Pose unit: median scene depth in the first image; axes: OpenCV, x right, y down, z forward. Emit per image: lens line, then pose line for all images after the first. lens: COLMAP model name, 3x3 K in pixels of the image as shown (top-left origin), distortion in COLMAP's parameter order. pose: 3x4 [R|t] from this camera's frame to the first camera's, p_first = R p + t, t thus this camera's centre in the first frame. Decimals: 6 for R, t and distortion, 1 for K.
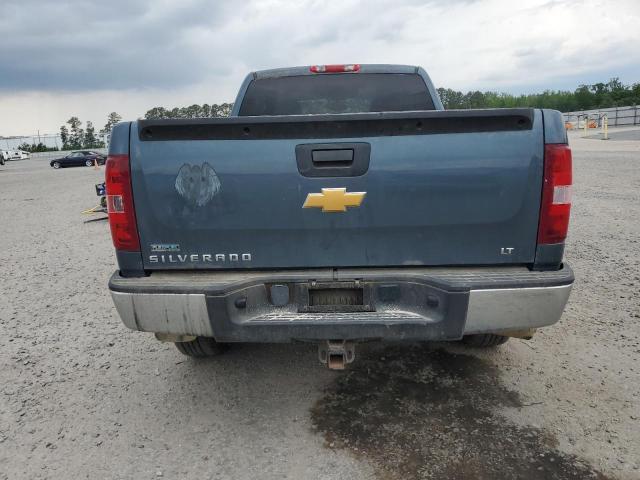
lens RADIAL K [[501.3, 0, 320.0], [0, 501.3, 240.0], [0, 0, 1]] dist [0.005442, 0.005160]
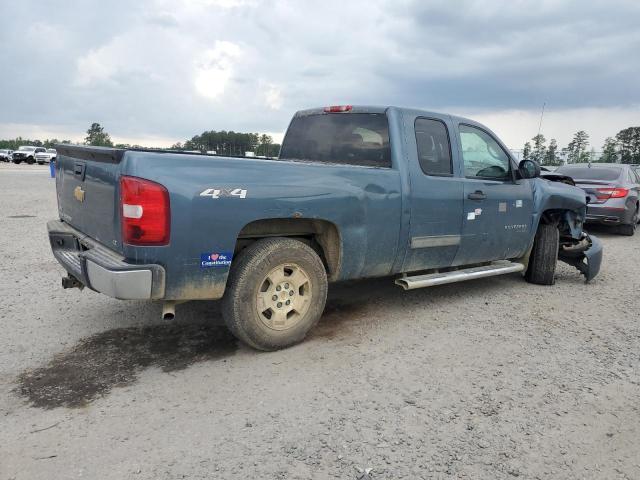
lens RADIAL K [[501.3, 0, 320.0], [0, 501.3, 240.0], [0, 0, 1]] dist [0.005442, 0.005160]
pose [[0.654337, 0.191940, -0.731438, 1.501253], [-0.216038, 0.974387, 0.062428, -0.173258], [0.724687, 0.117169, 0.679044, 0.335657]]
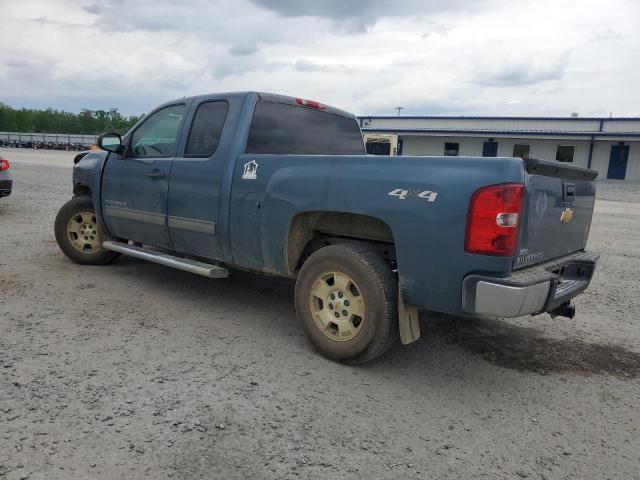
lens RADIAL K [[501.3, 0, 320.0], [0, 501.3, 240.0], [0, 0, 1]] dist [0.005442, 0.005160]
pose [[0.613583, -0.034147, 0.788892, -1.415702], [0.065800, 0.997801, -0.007988, -0.035428], [-0.786884, 0.056811, 0.614481, 0.486008]]
